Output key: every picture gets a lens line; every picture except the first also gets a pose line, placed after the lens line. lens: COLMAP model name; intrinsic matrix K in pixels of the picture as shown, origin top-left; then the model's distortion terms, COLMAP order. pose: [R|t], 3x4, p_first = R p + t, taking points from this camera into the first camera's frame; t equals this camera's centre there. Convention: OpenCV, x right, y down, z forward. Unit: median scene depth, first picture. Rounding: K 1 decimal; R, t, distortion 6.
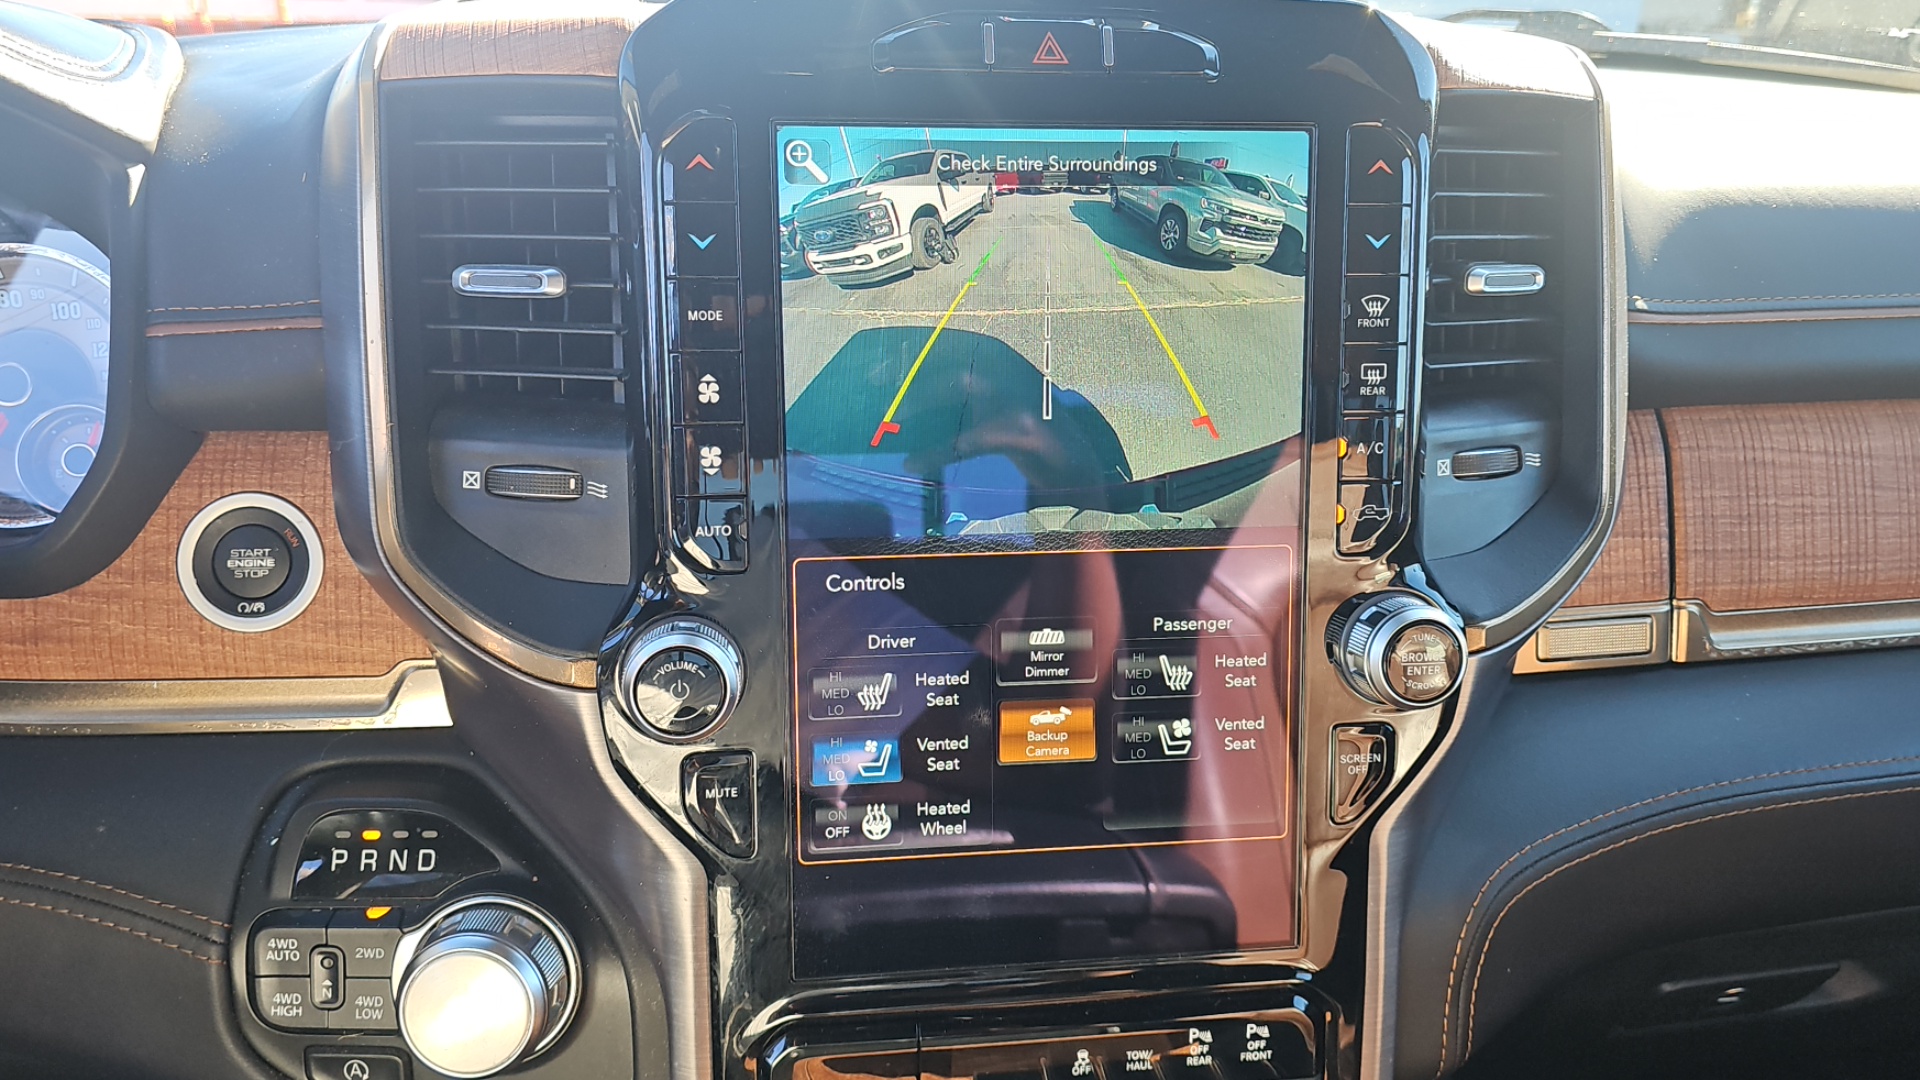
lens RADIAL K [[1325.0, 0, 960.0], [0, 1325.0, 540.0], [0, 0, 1]] dist [0.003144, -0.001786]
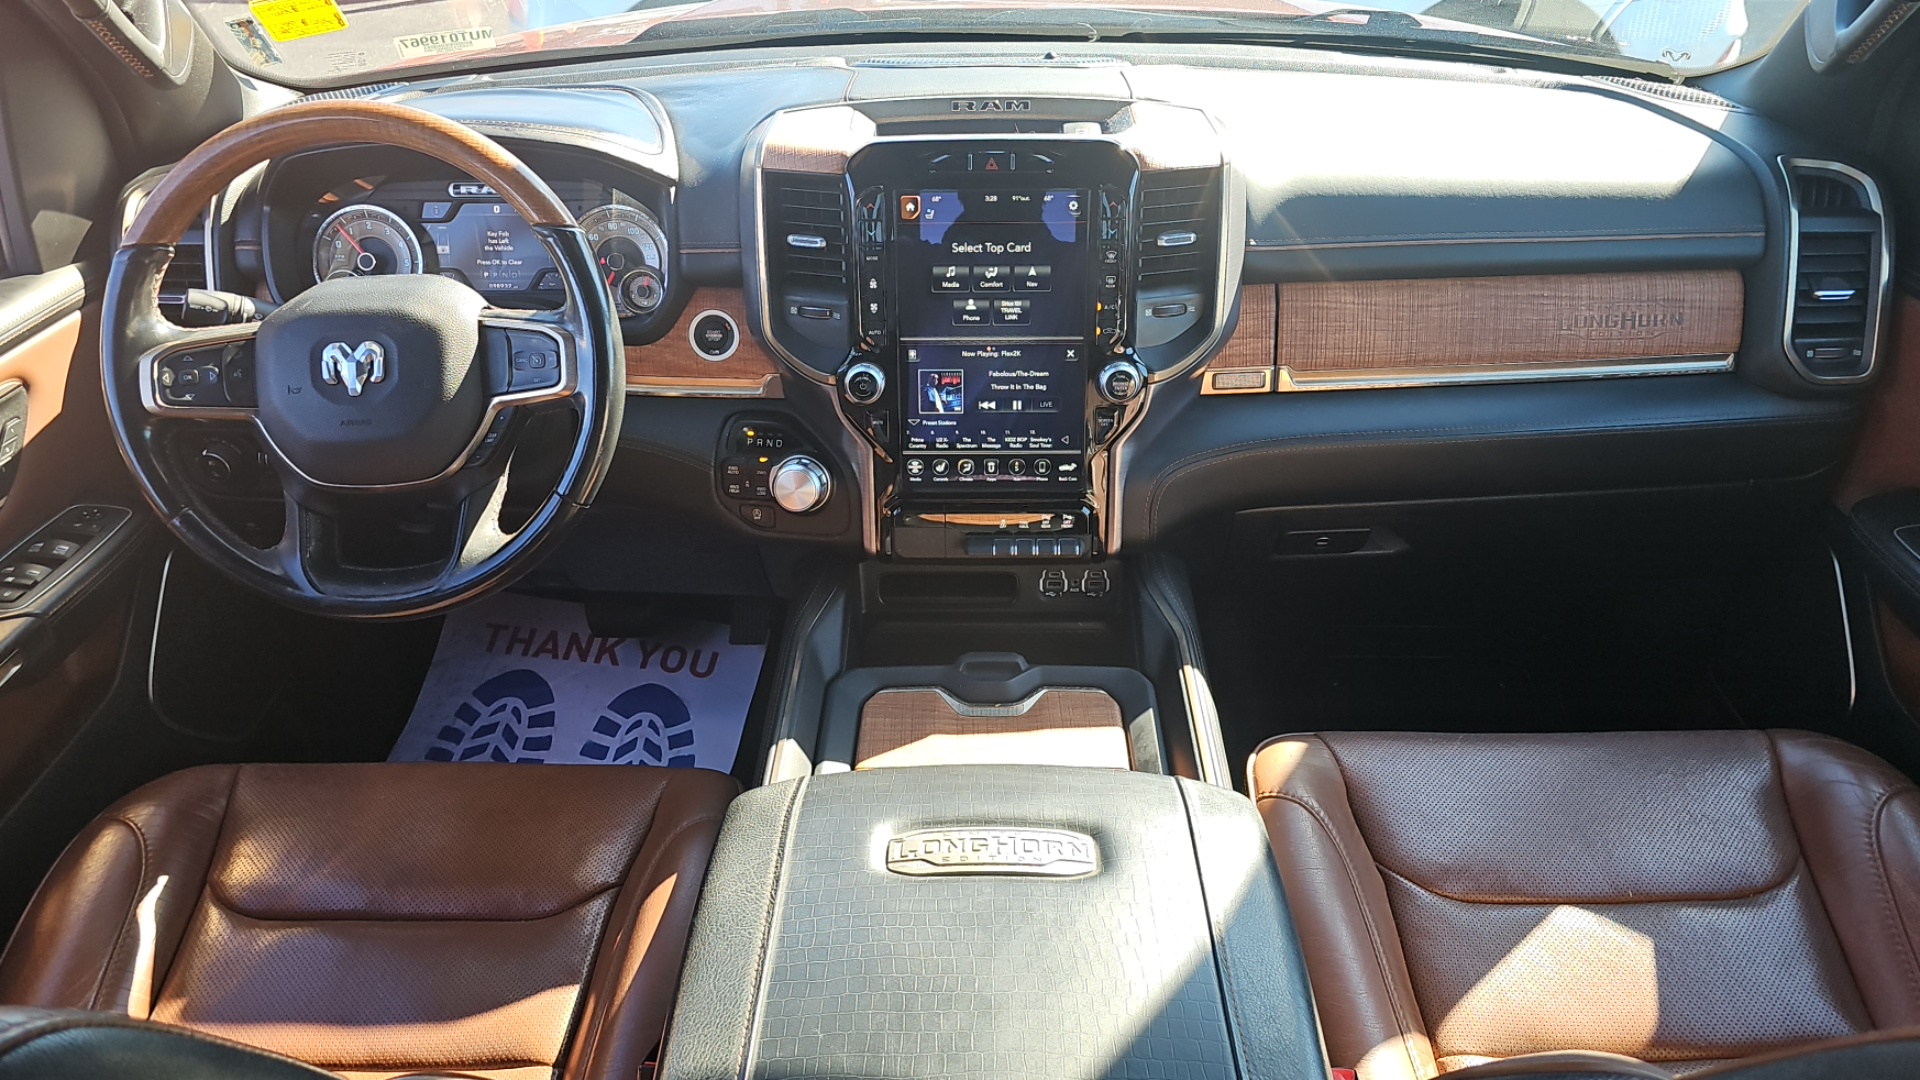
lens RADIAL K [[1237.3, 0, 960.0], [0, 1237.3, 540.0], [0, 0, 1]] dist [-0.007522, -0.002096]
pose [[0.986554, 0.054331, -0.154140, 0.398298], [-0.020076, 0.976271, 0.215621, -0.135733], [0.162197, -0.209628, 0.964235, -1.523686]]
